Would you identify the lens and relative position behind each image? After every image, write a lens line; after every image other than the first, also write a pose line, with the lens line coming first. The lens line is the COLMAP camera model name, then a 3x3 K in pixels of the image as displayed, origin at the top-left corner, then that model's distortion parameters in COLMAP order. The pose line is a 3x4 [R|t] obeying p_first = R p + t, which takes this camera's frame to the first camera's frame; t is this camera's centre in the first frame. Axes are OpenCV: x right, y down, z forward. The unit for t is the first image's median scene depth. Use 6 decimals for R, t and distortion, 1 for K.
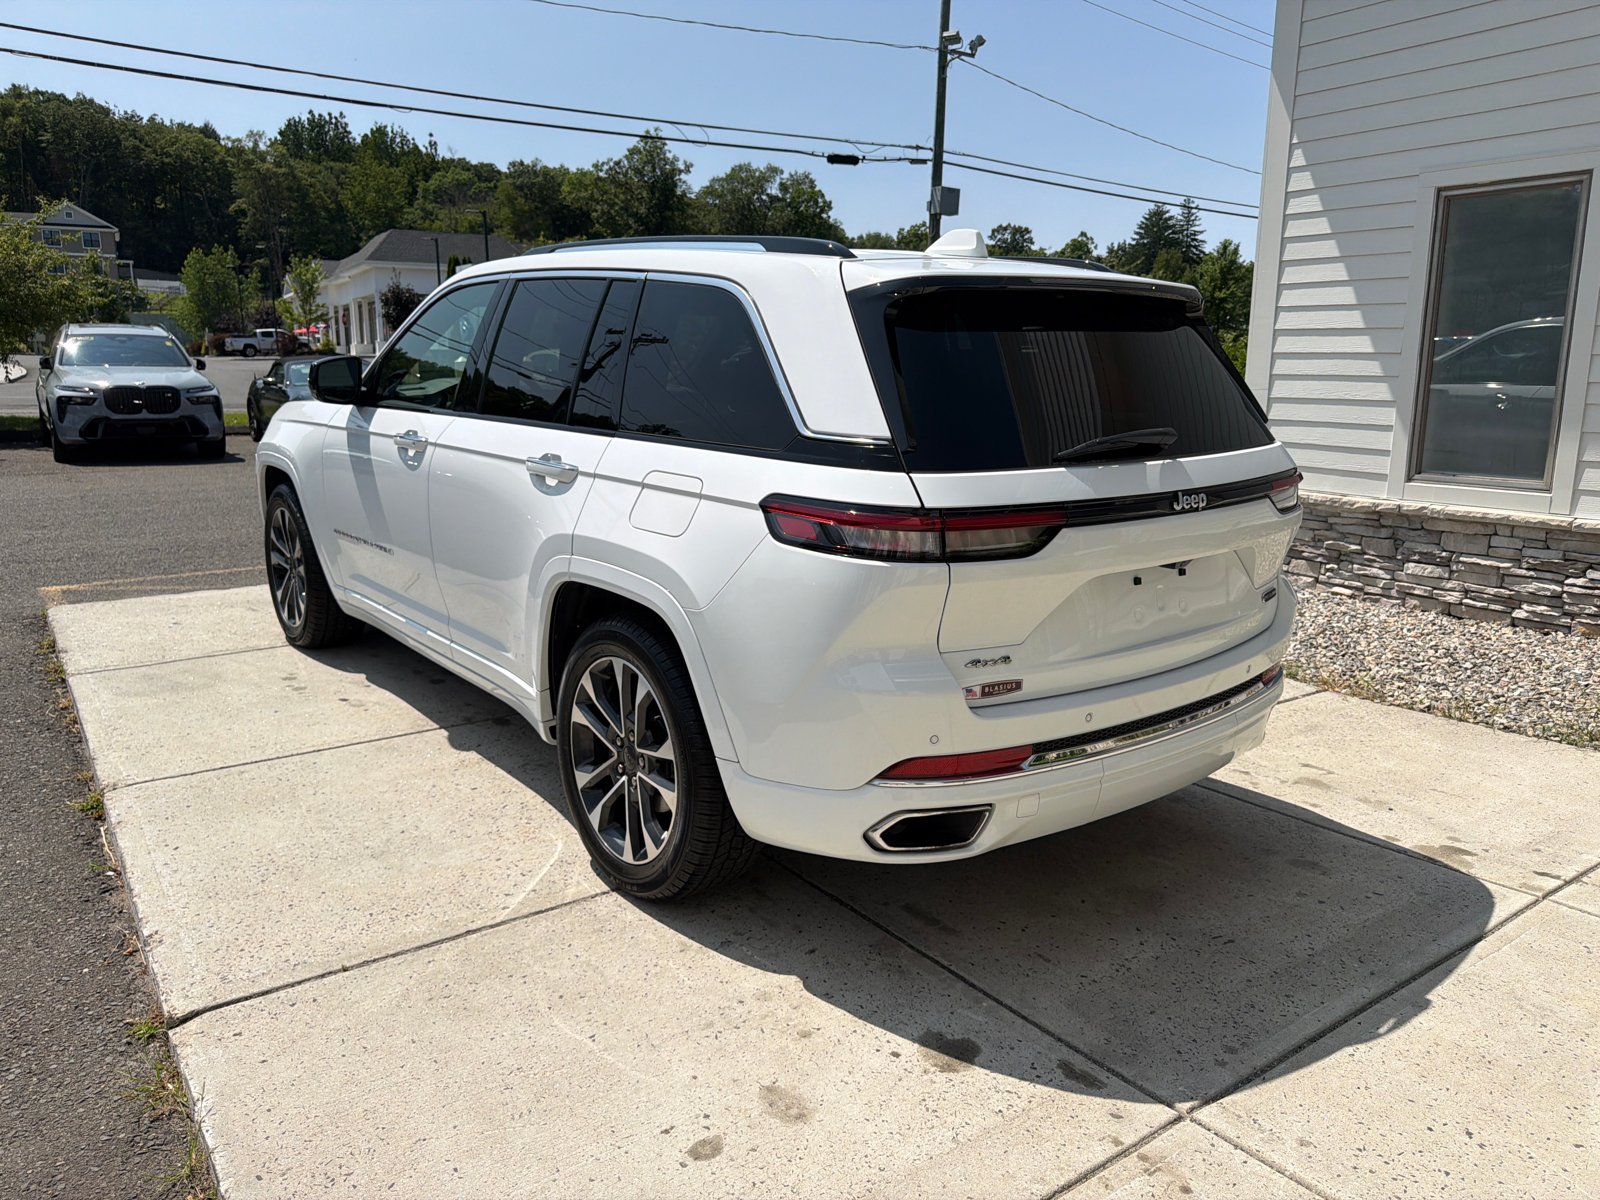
lens RADIAL K [[1143.5, 0, 803.1], [0, 1143.5, 603.3], [0, 0, 1]] dist [0.009450, -0.012948]
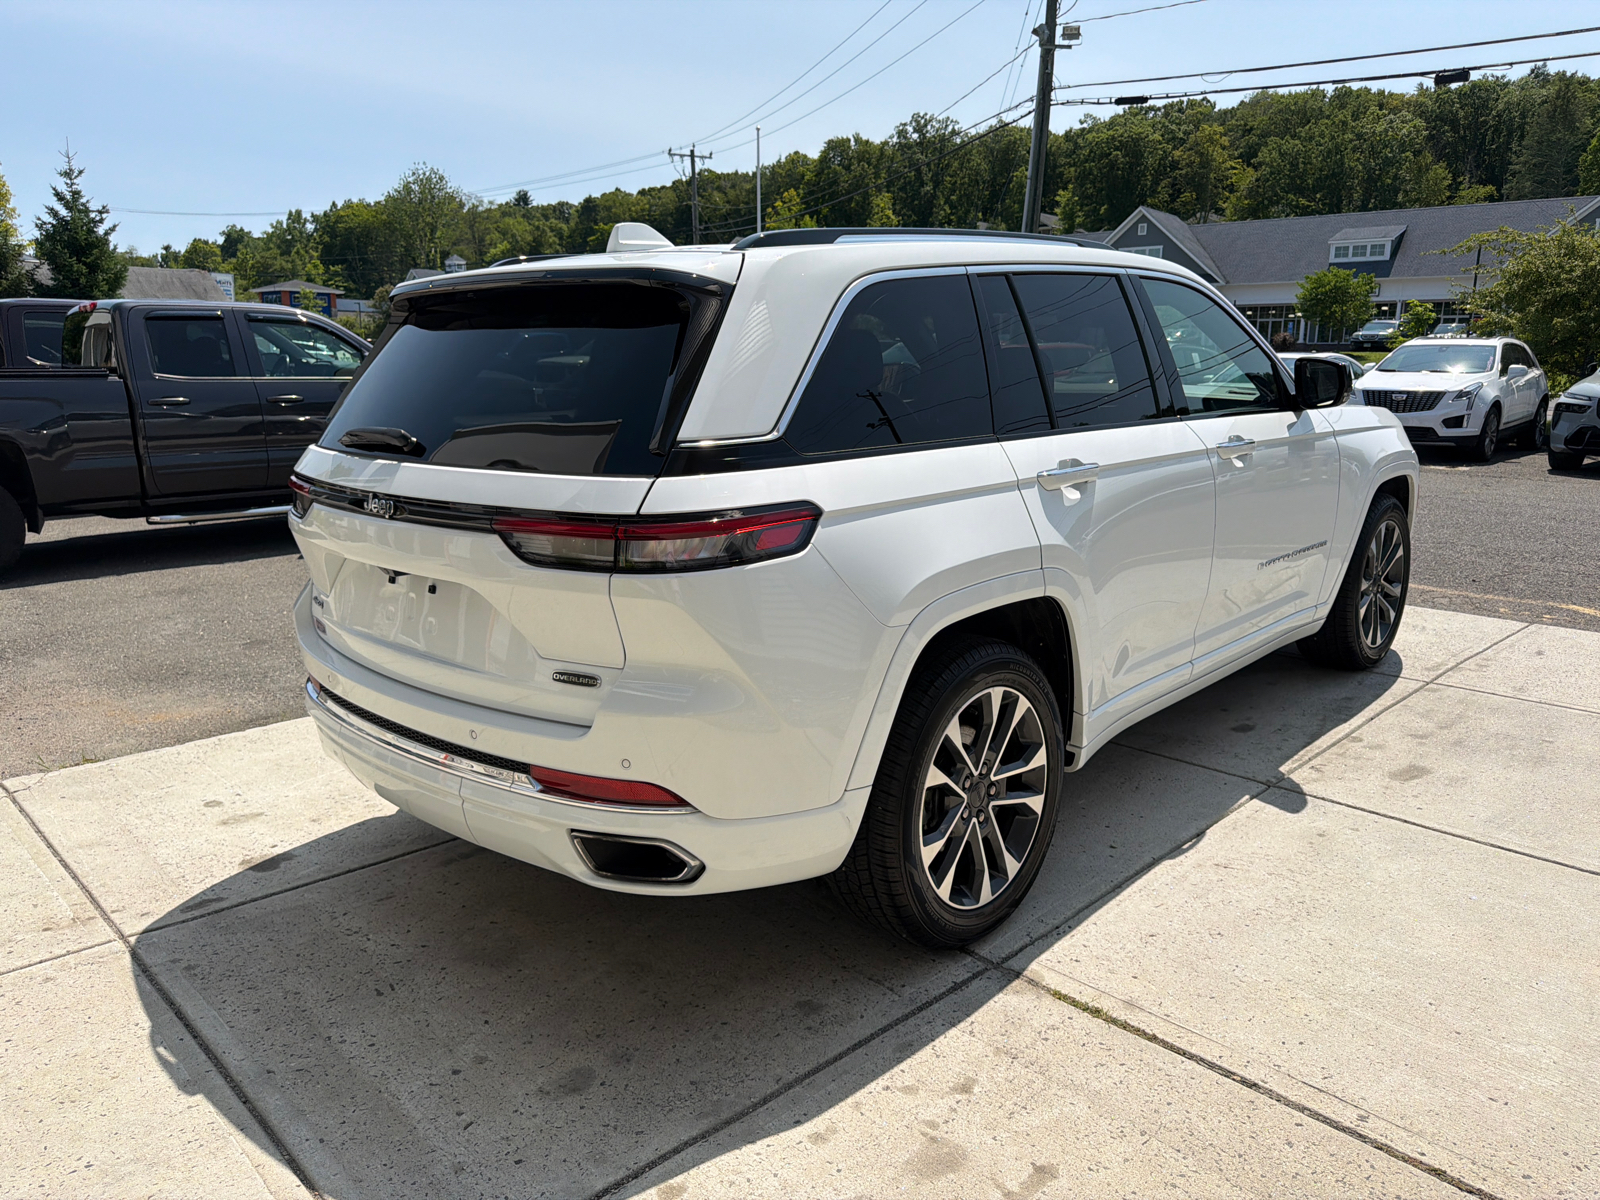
lens RADIAL K [[1142.5, 0, 793.6], [0, 1142.5, 598.2], [0, 0, 1]] dist [0.011295, -0.018192]
pose [[0.135640, 0.197419, -0.970890, 0.211168], [-0.207848, 0.963810, 0.166942, -0.039063], [0.968711, 0.179154, 0.171765, 0.188155]]
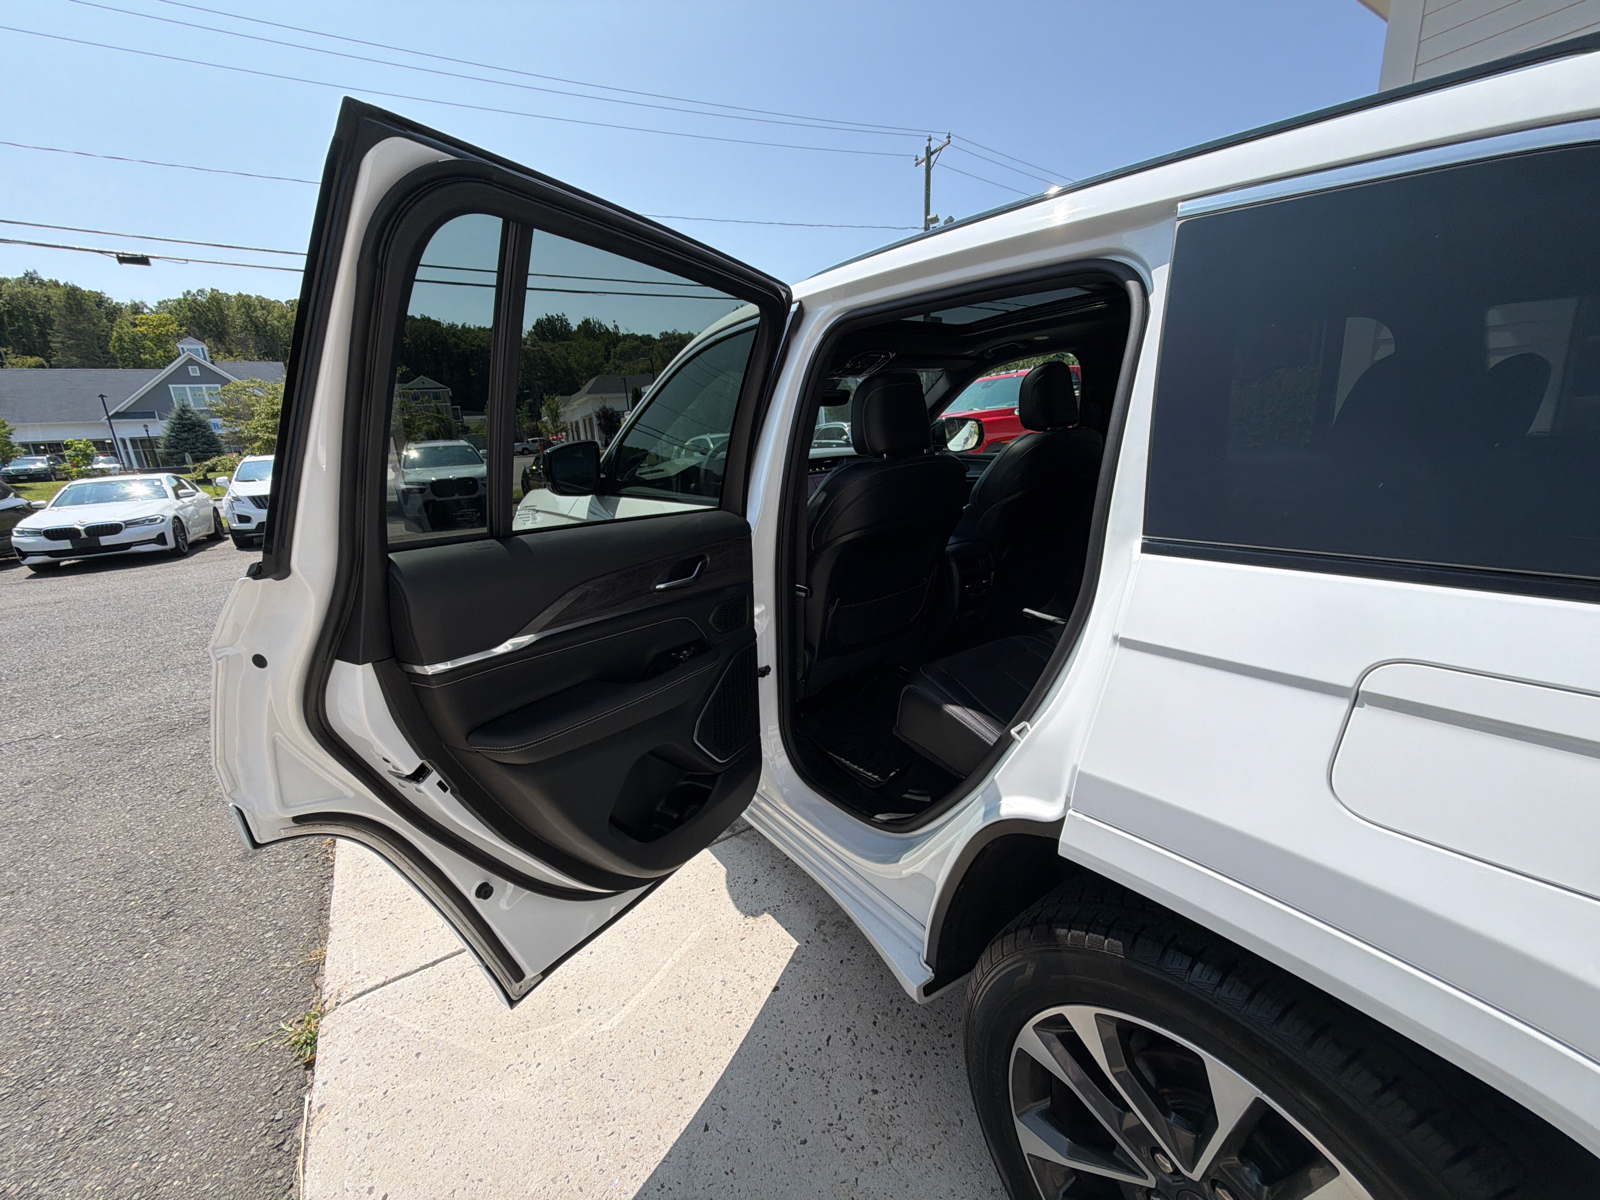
lens RADIAL K [[635.2, 0, 796.3], [0, 635.2, 598.9], [0, 0, 1]] dist [0.009720, -0.003872]
pose [[0.995886, -0.061166, -0.066858, -0.053718], [0.064076, 0.997049, 0.042282, -0.027599], [0.064074, -0.046392, 0.996866, 0.130635]]
